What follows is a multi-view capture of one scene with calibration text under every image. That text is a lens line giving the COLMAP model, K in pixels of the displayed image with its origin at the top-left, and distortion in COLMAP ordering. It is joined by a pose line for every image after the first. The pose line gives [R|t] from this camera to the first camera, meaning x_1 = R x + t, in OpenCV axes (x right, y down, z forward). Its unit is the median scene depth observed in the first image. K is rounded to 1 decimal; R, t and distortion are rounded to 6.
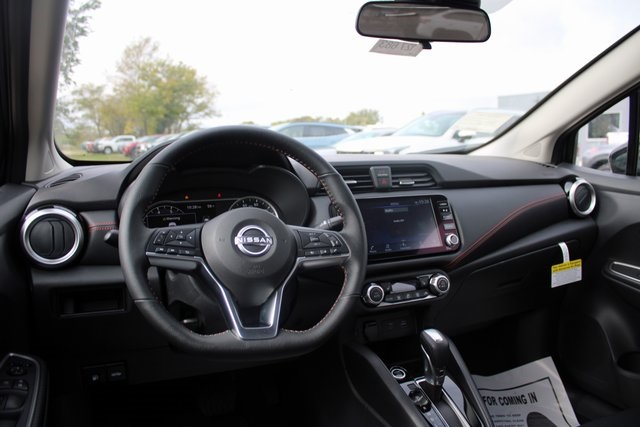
lens RADIAL K [[555.7, 0, 320.0], [0, 555.7, 213.5], [0, 0, 1]] dist [-0.158564, 0.008028]
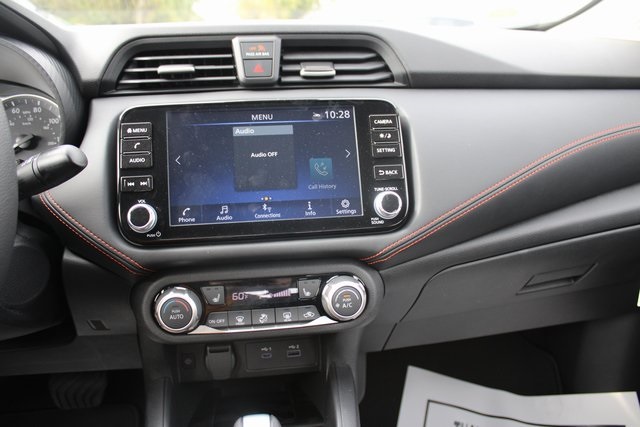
lens RADIAL K [[555.7, 0, 320.0], [0, 555.7, 213.5], [0, 0, 1]] dist [-0.158564, 0.008028]
pose [[0.963012, 0.090661, -0.253751, 0.297827], [-0.040102, 0.979433, 0.197745, -0.030986], [0.266459, -0.180255, 0.946841, 0.545861]]
